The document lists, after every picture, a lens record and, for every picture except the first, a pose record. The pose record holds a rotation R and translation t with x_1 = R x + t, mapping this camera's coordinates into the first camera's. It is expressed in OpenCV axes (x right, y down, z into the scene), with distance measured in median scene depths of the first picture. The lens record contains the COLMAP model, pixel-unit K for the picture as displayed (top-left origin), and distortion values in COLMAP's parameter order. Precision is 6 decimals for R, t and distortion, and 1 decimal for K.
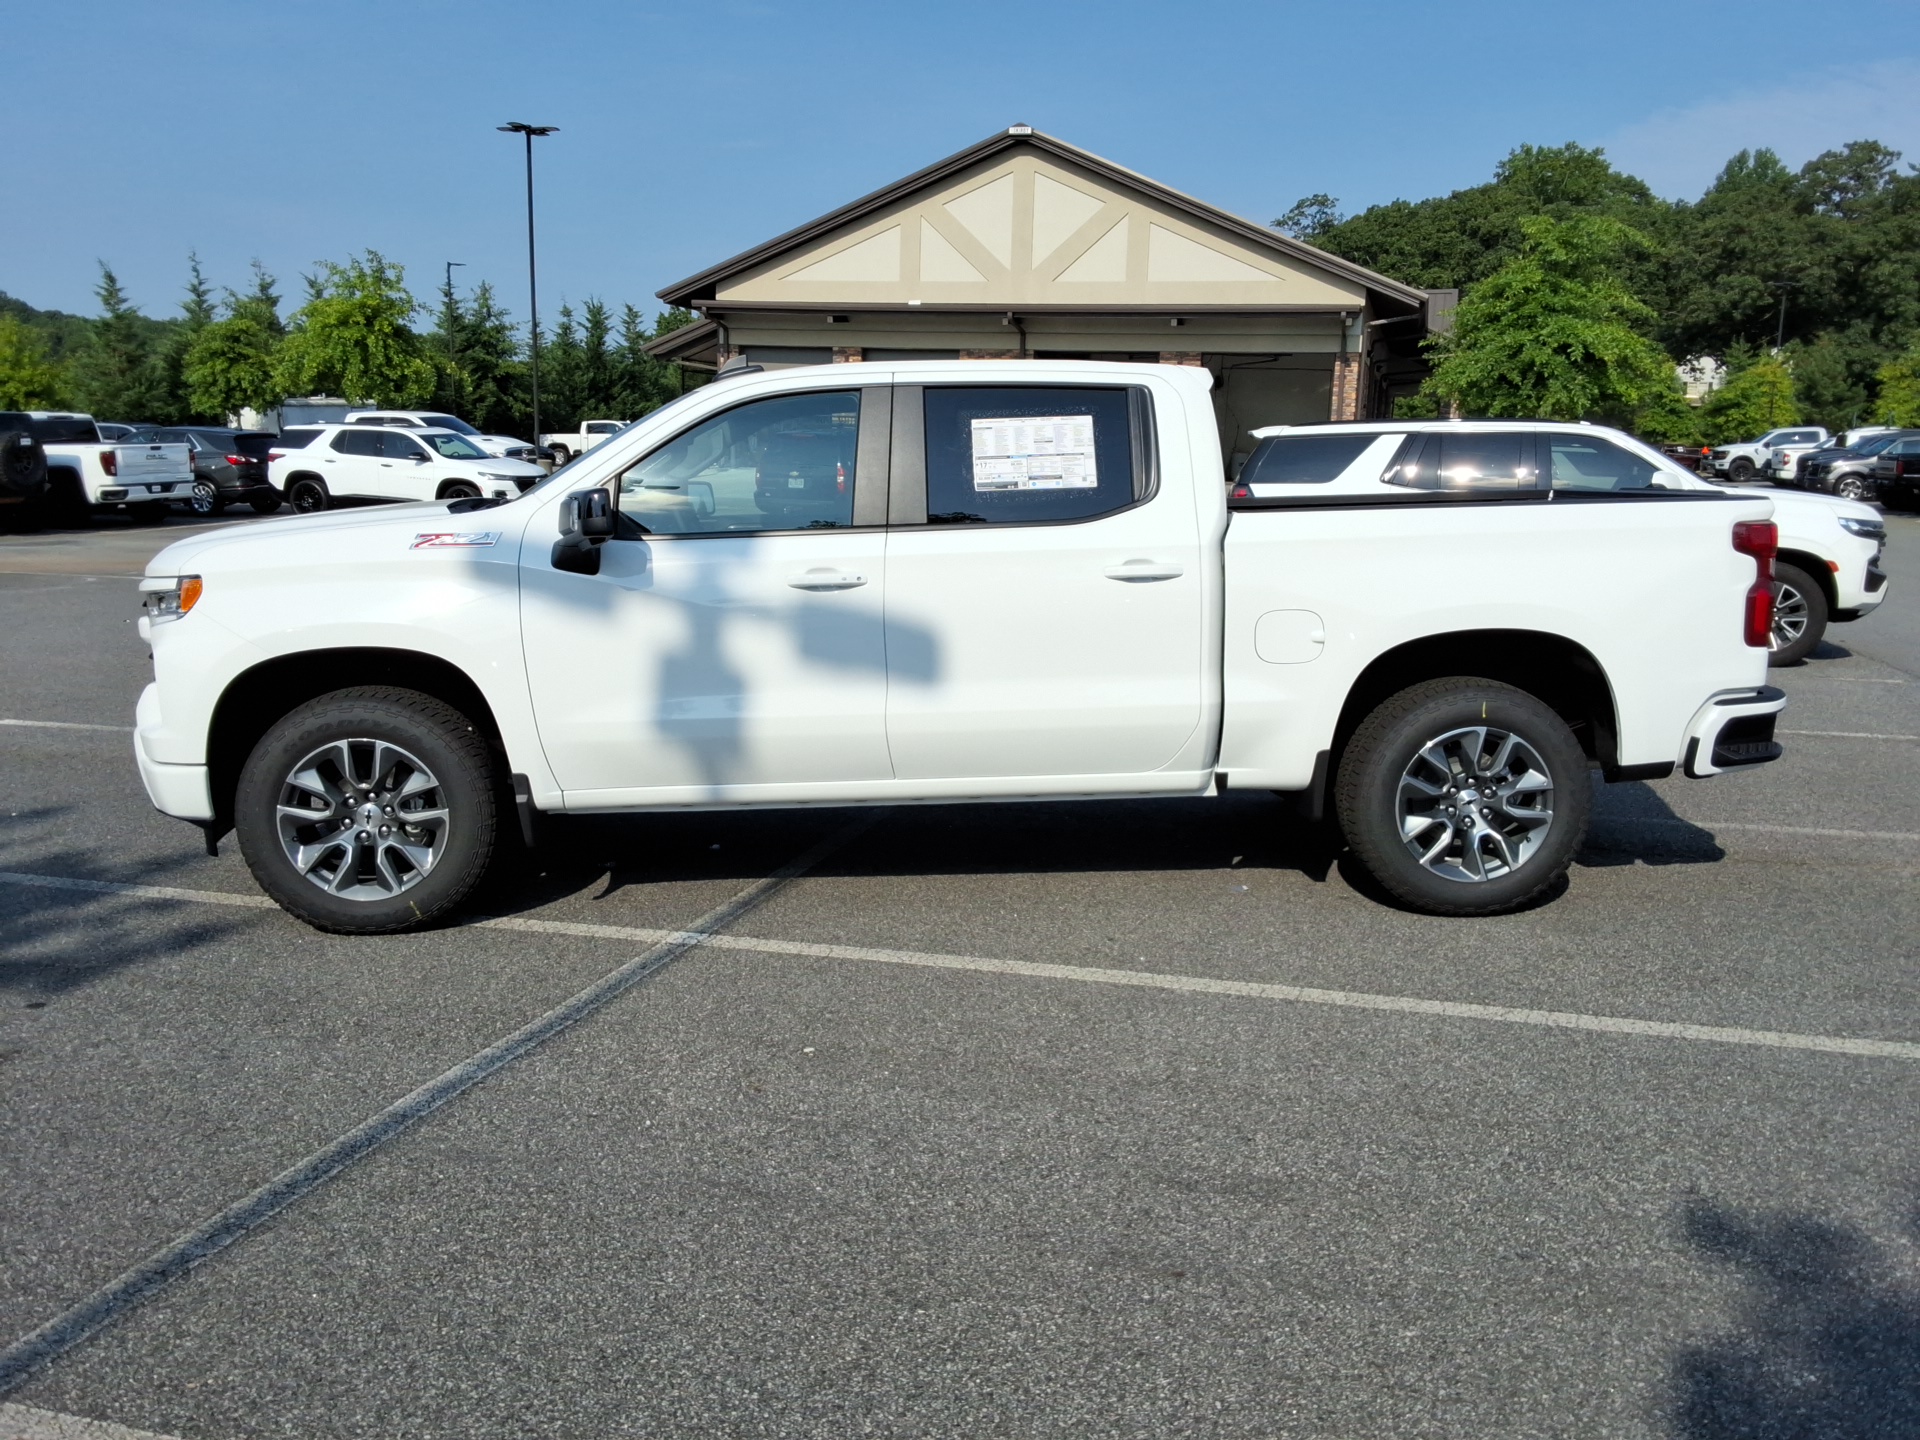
lens RADIAL K [[1548.0, 0, 980.5], [0, 1548.0, 716.0], [0, 0, 1]] dist [0.109331, -0.173330]
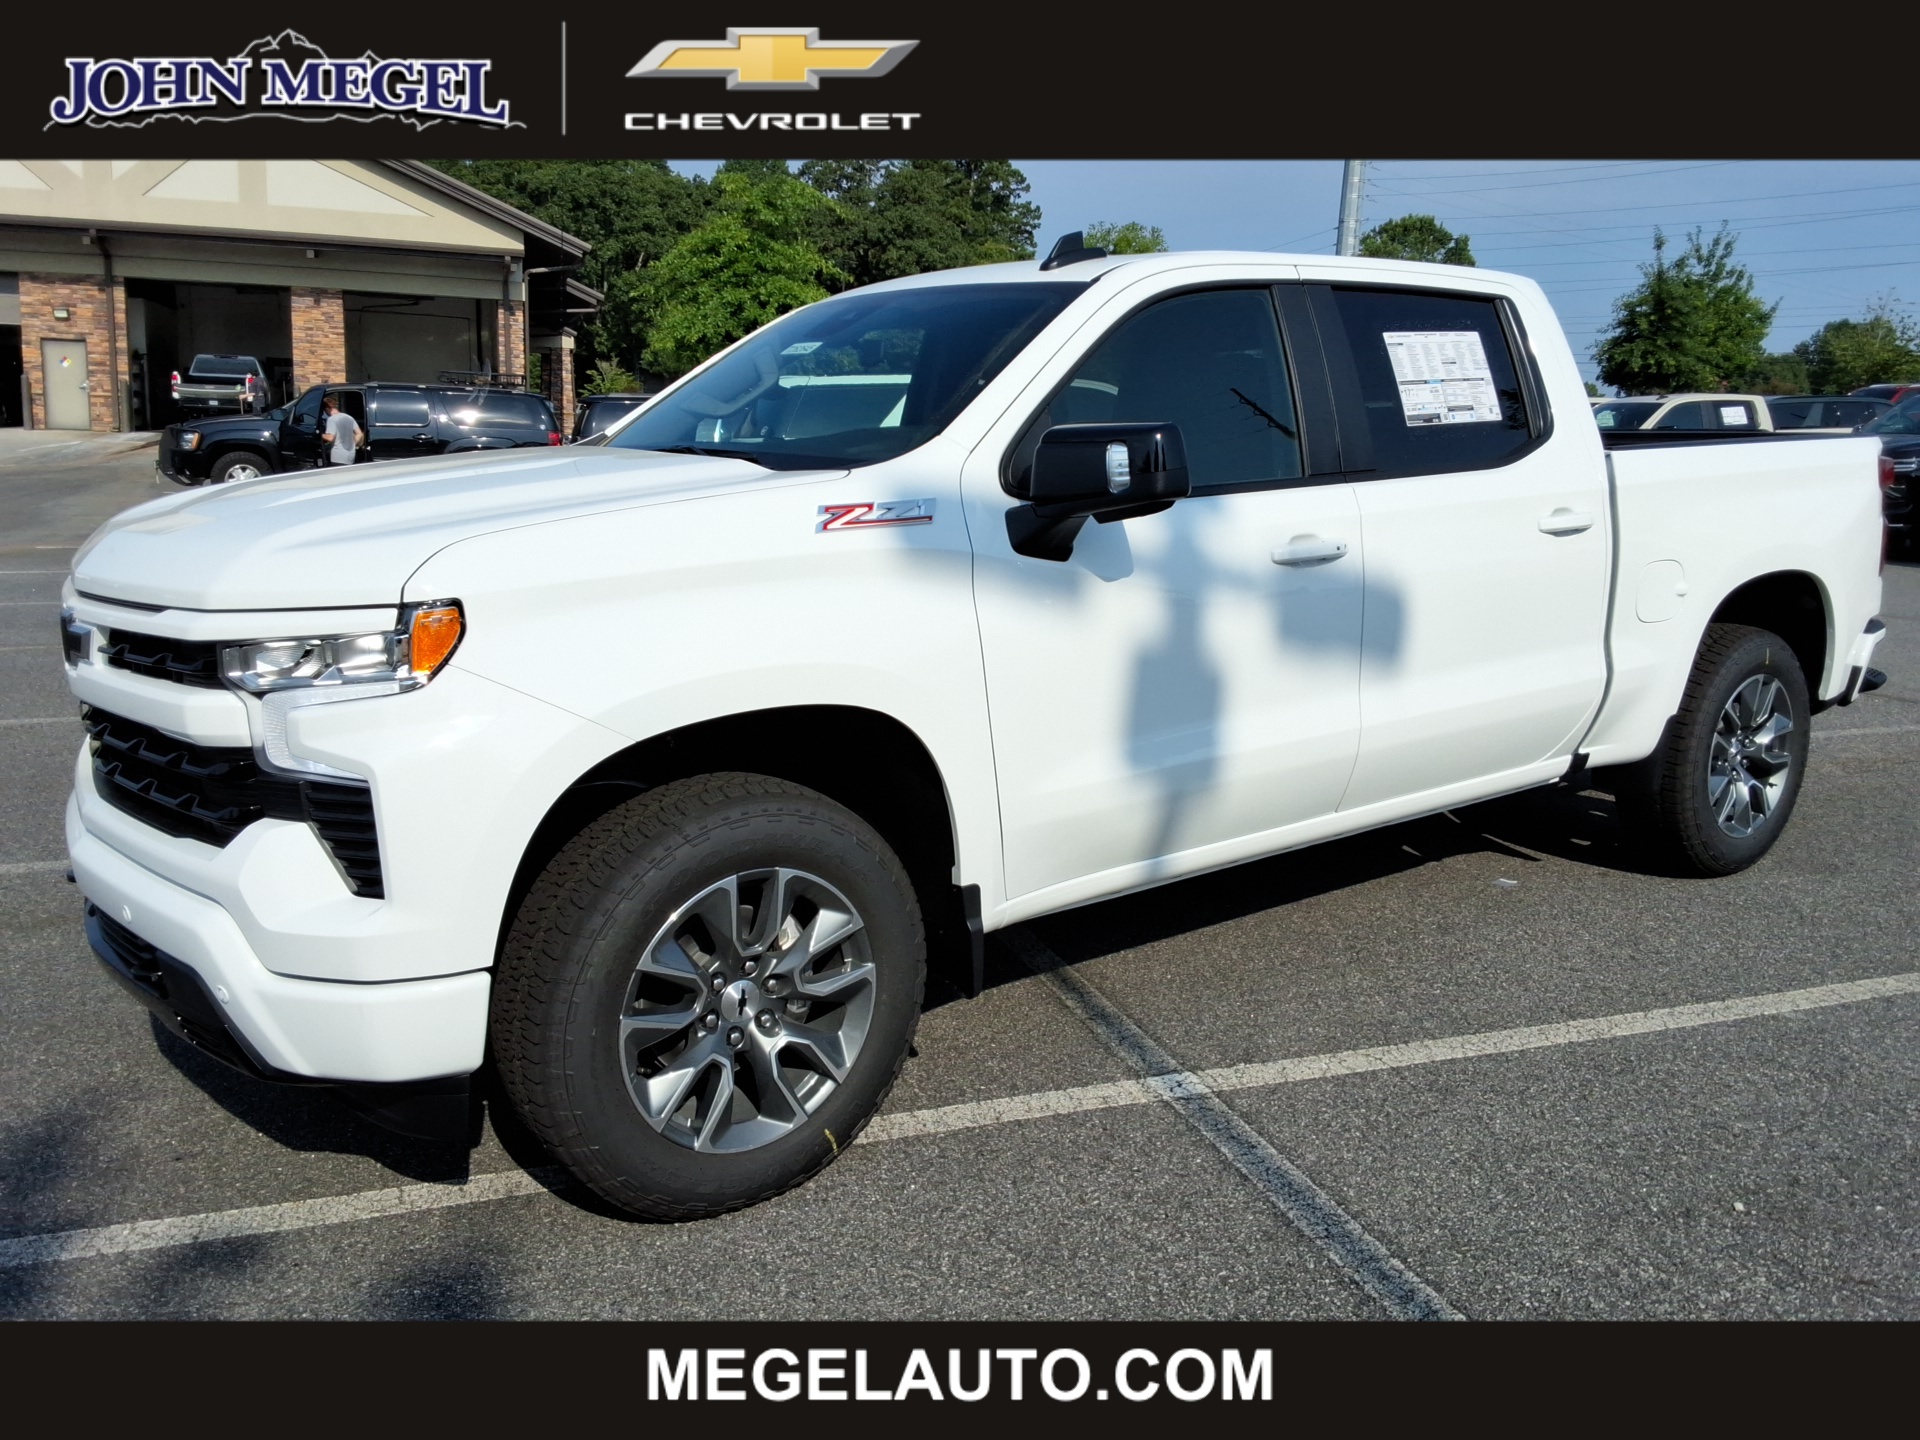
lens RADIAL K [[1548.0, 0, 981.9], [0, 1548.0, 704.7], [0, 0, 1]] dist [0.109331, -0.173330]
pose [[0.824282, -0.097986, 0.557636, -0.102420], [0.087864, 0.995116, 0.044980, -0.010032], [-0.559320, 0.011920, 0.828866, 0.078848]]
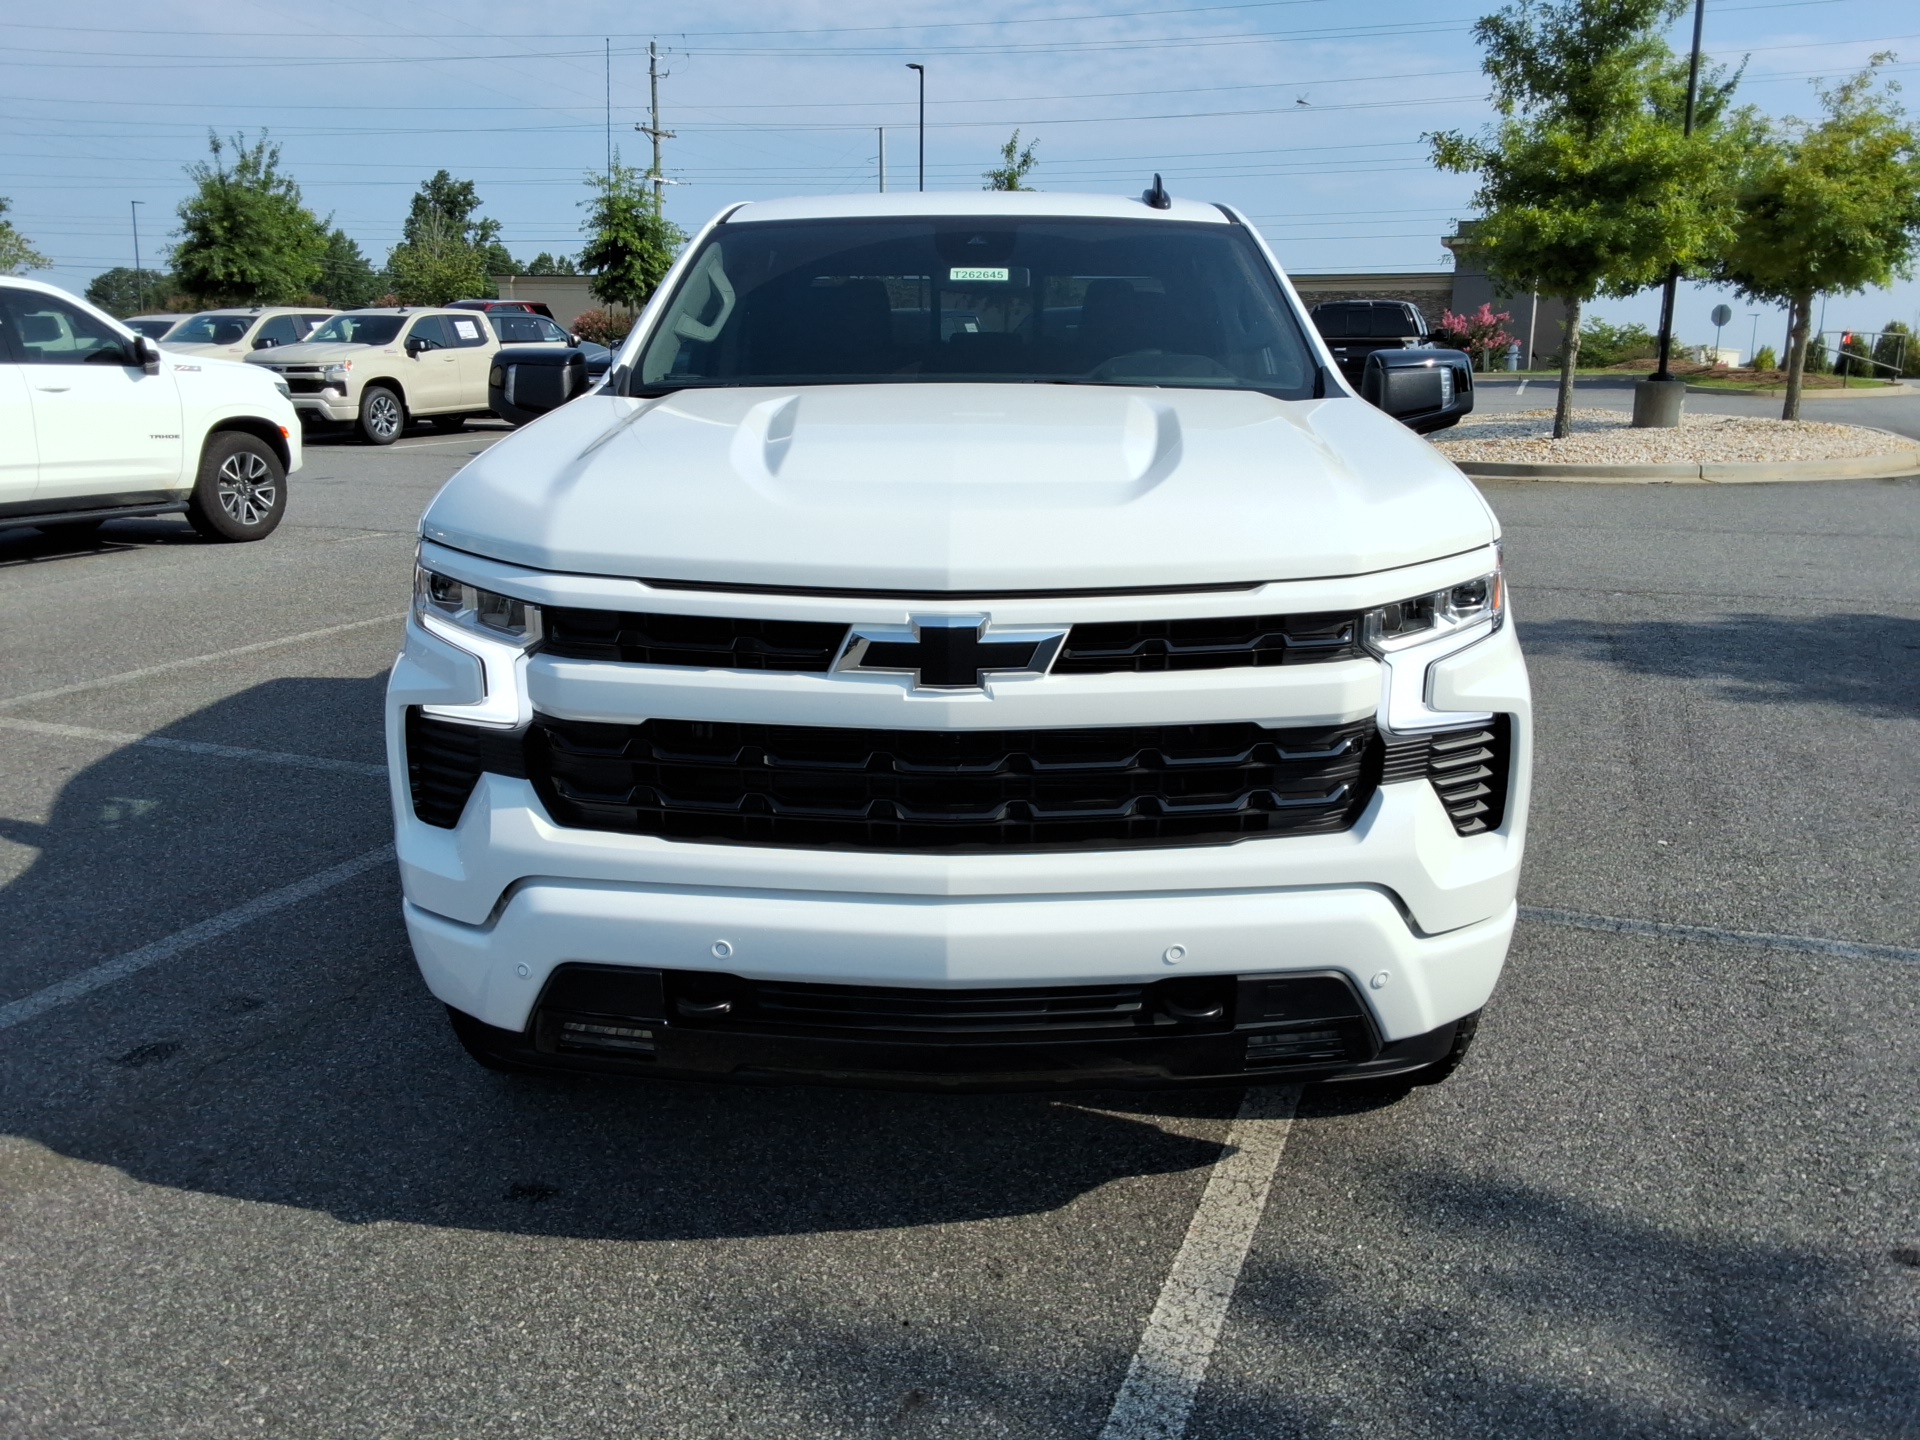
lens RADIAL K [[1548.0, 0, 968.7], [0, 1548.0, 710.0], [0, 0, 1]] dist [0.109331, -0.173330]
pose [[0.070793, -0.230524, 0.970488, -0.164002], [0.156226, 0.963485, 0.217464, -0.027502], [-0.985181, 0.136221, 0.104222, 0.180133]]
